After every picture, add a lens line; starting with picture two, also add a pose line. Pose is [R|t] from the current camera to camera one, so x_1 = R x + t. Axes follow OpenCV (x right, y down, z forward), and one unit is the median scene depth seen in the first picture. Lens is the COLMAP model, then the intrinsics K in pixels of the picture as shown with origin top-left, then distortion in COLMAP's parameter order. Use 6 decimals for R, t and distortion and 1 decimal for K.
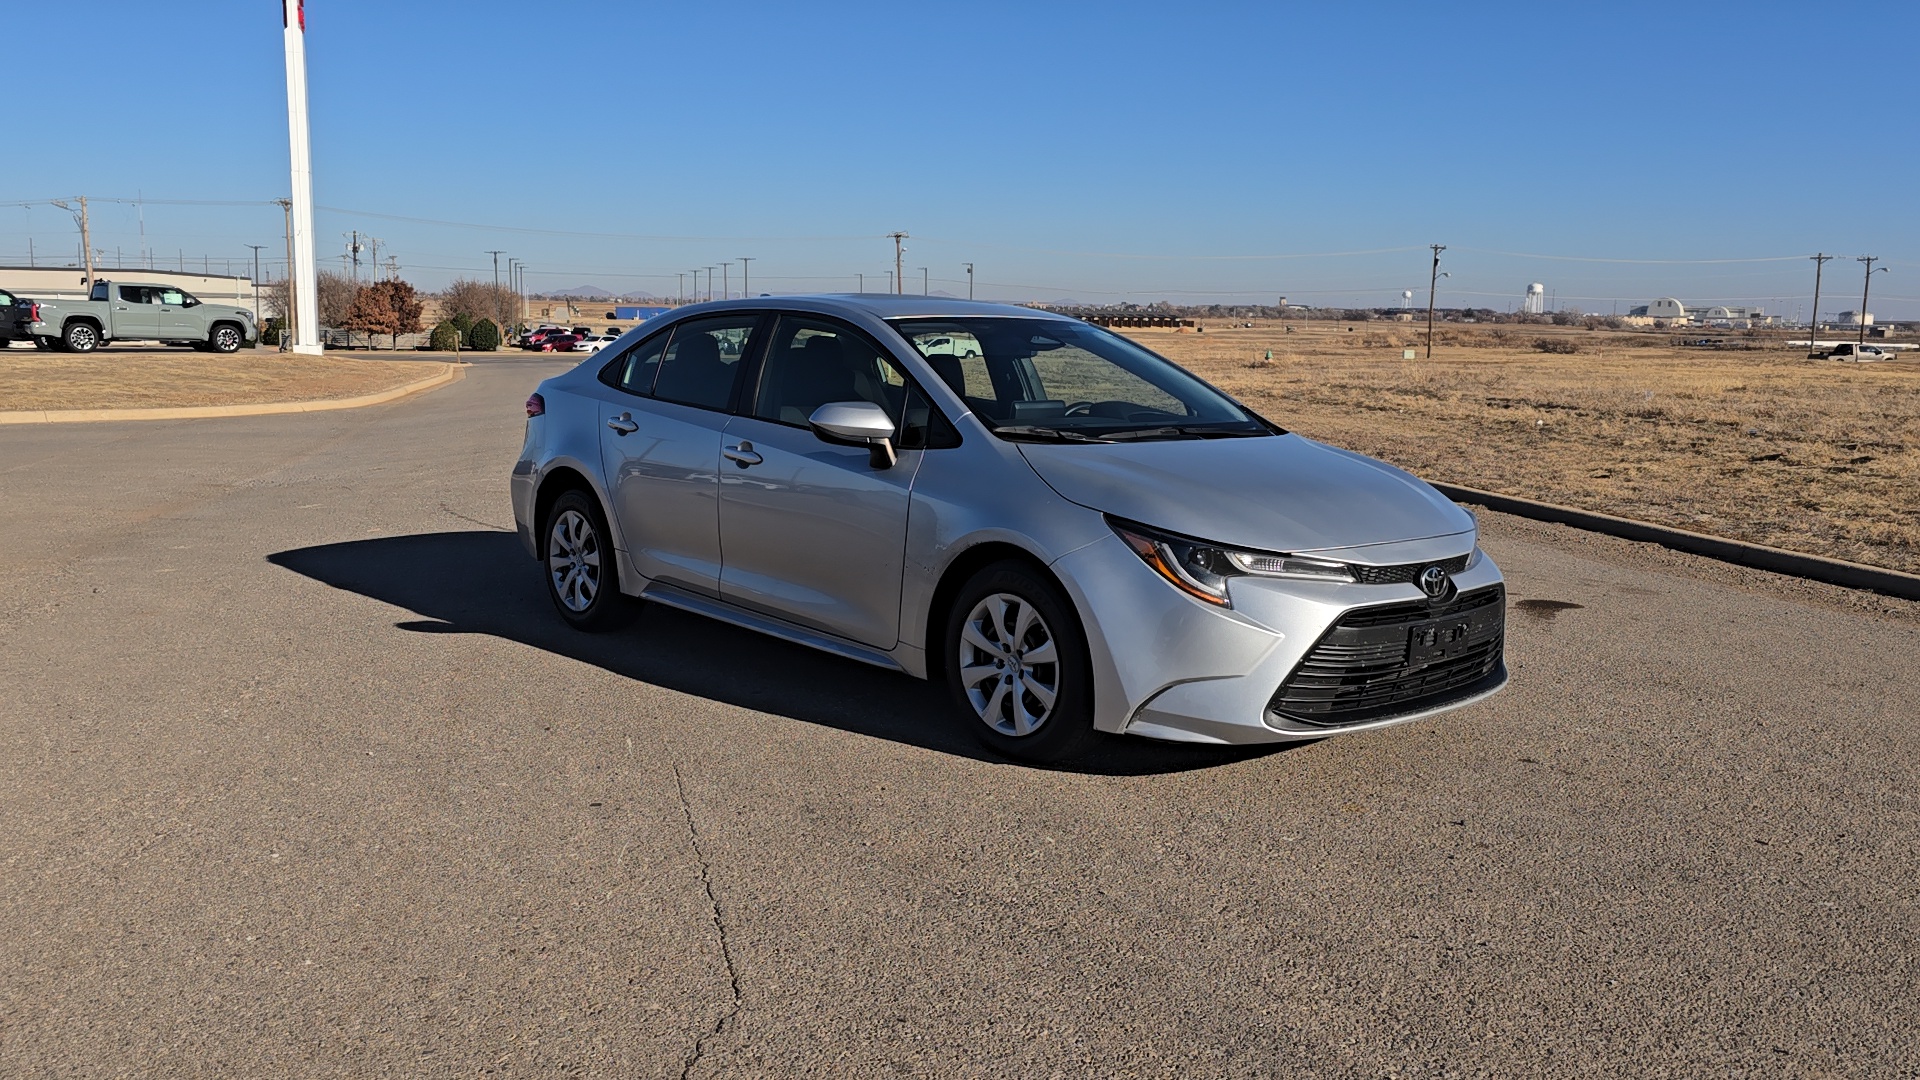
lens RADIAL K [[1610.2, 0, 1050.9], [0, 1610.2, 541.7], [0, 0, 1]] dist [-0.007831, -0.001809]
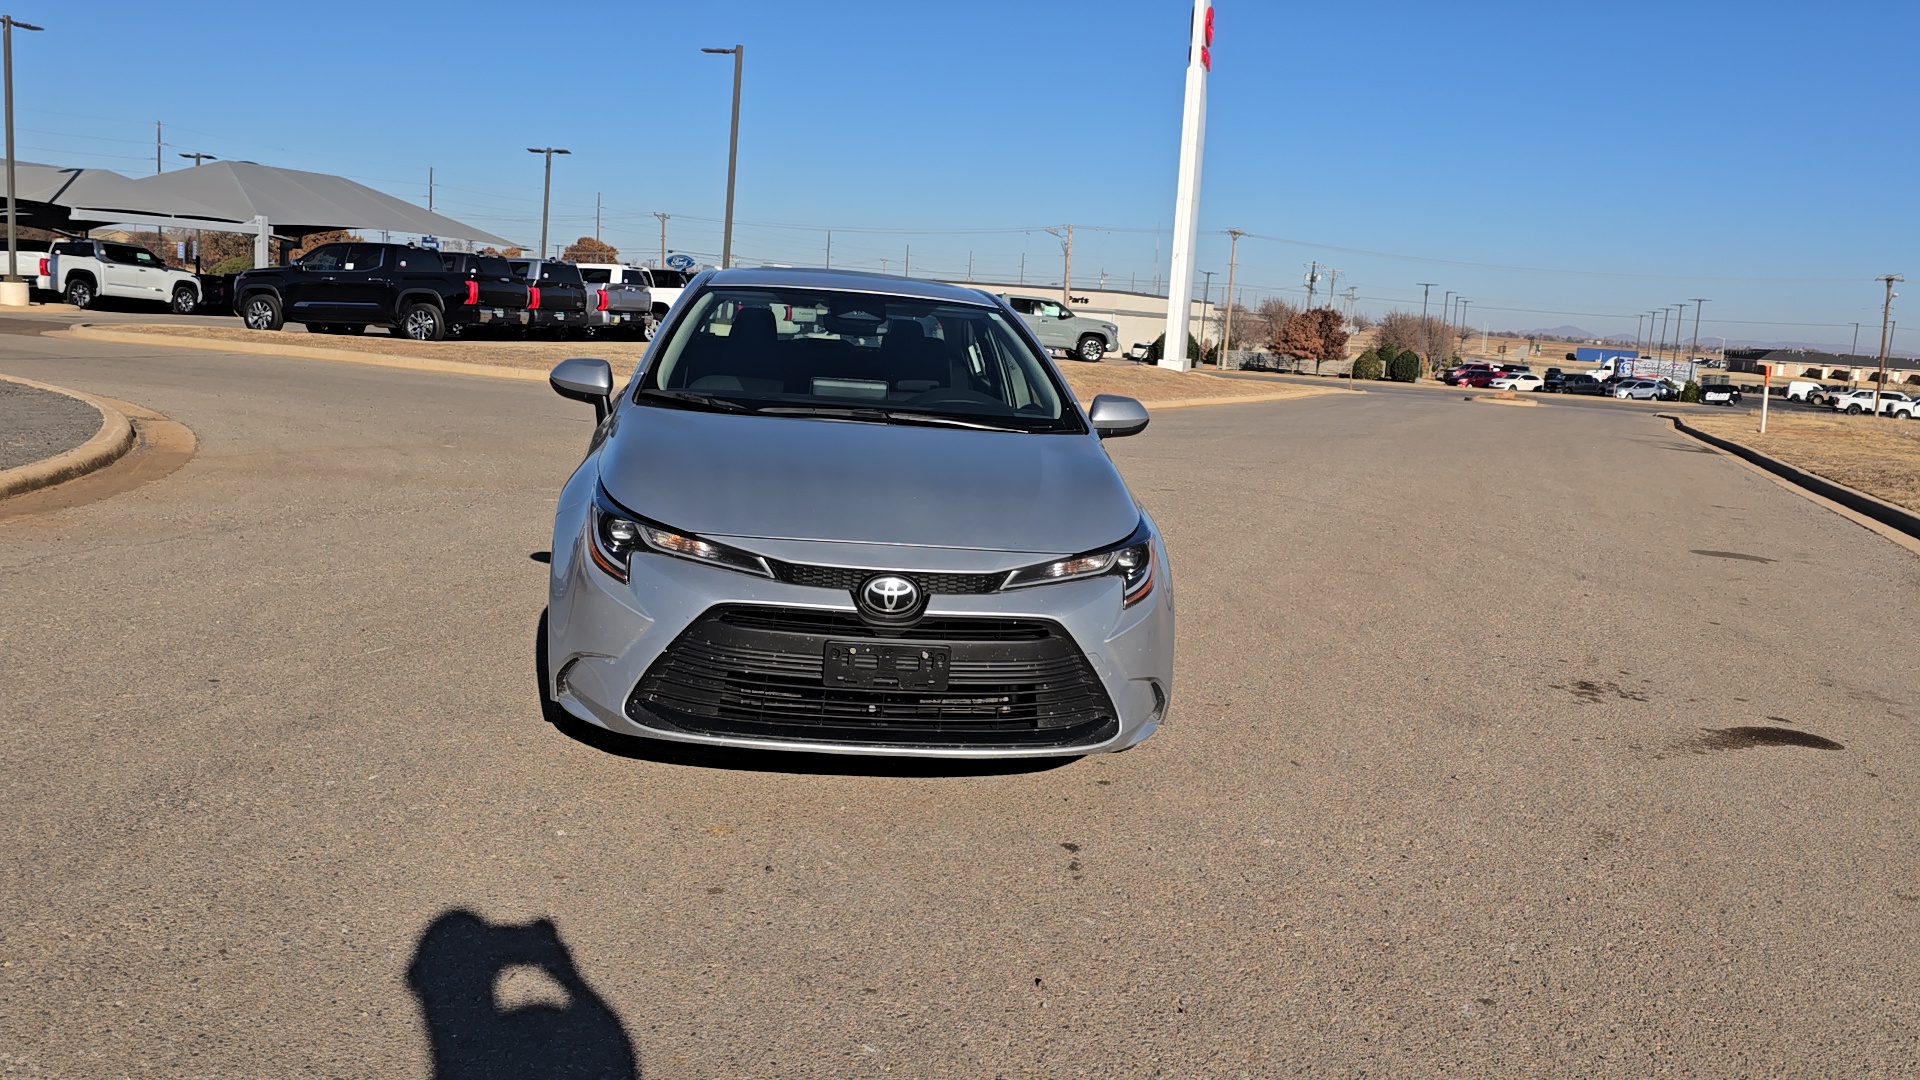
lens RADIAL K [[1644.5, 0, 959.1], [0, 1644.5, 565.5], [0, 0, 1]] dist [-0.039037, -0.001184]
pose [[0.814257, 0.123071, -0.567308, 0.700323], [-0.128660, 0.991224, 0.030369, -0.020131], [0.566067, 0.048262, 0.822945, 0.286988]]
